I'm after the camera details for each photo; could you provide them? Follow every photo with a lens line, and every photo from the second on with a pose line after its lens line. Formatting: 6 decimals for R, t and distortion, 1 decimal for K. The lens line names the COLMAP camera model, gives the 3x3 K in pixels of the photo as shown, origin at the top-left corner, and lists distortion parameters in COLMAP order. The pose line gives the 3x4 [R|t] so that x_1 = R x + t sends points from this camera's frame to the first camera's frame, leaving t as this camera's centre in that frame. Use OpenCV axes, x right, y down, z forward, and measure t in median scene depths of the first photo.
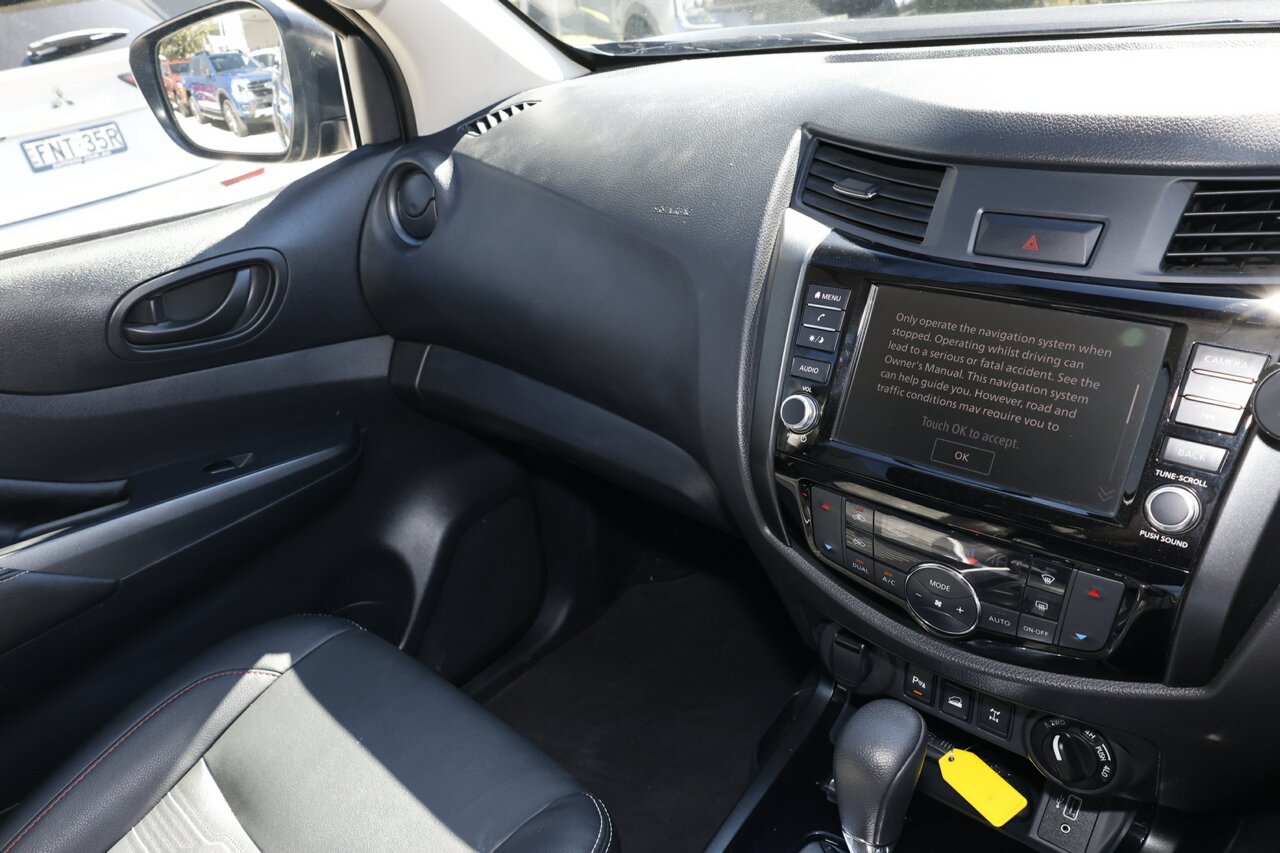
lens RADIAL K [[954.4, 0, 640.0], [0, 954.4, 426.5], [0, 0, 1]] dist [-0.000724, -0.000089]
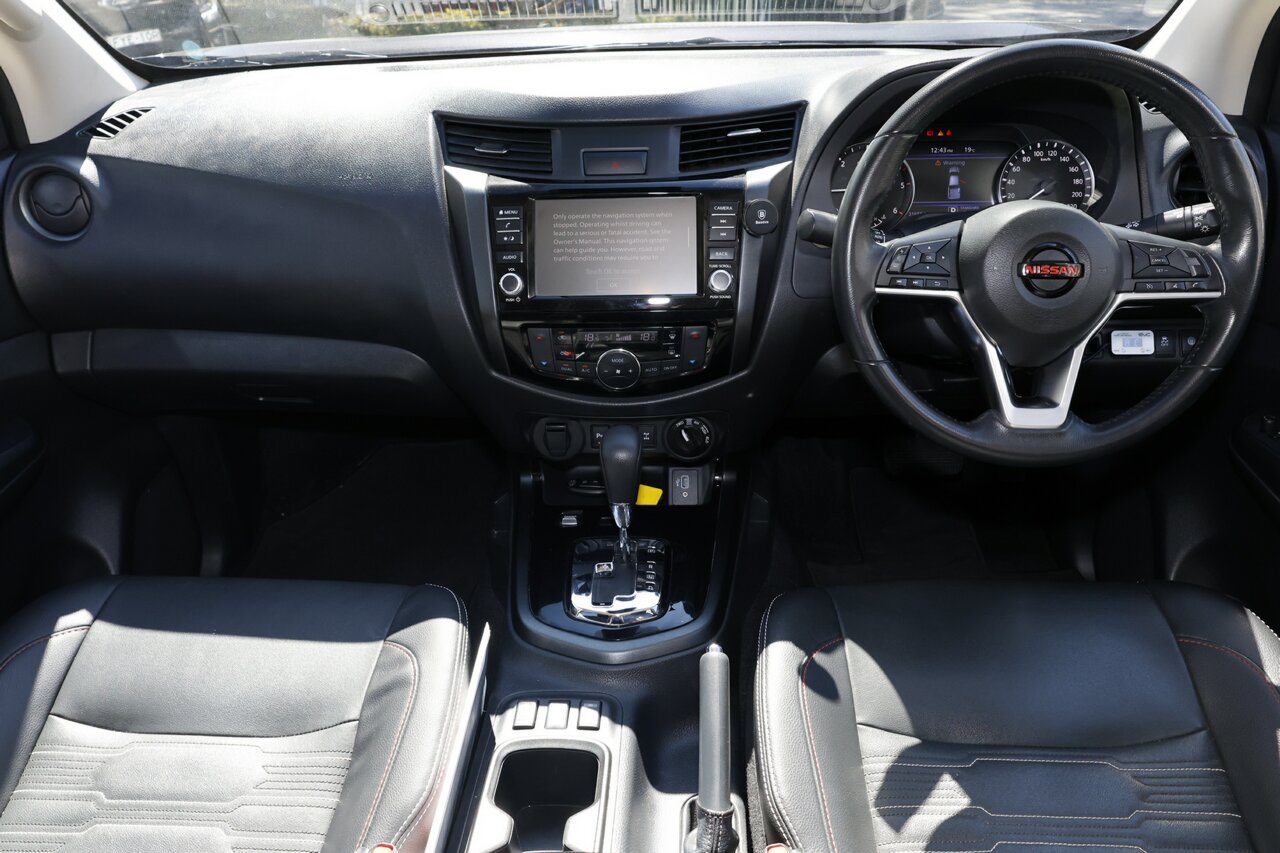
lens RADIAL K [[954.4, 0, 640.0], [0, 954.4, 426.5], [0, 0, 1]] dist [-0.000724, -0.000089]
pose [[0.760685, -0.236402, 0.604543, -0.702438], [0.242918, 0.967326, 0.072605, 0.154321], [-0.601954, 0.091625, 0.793257, -0.397667]]
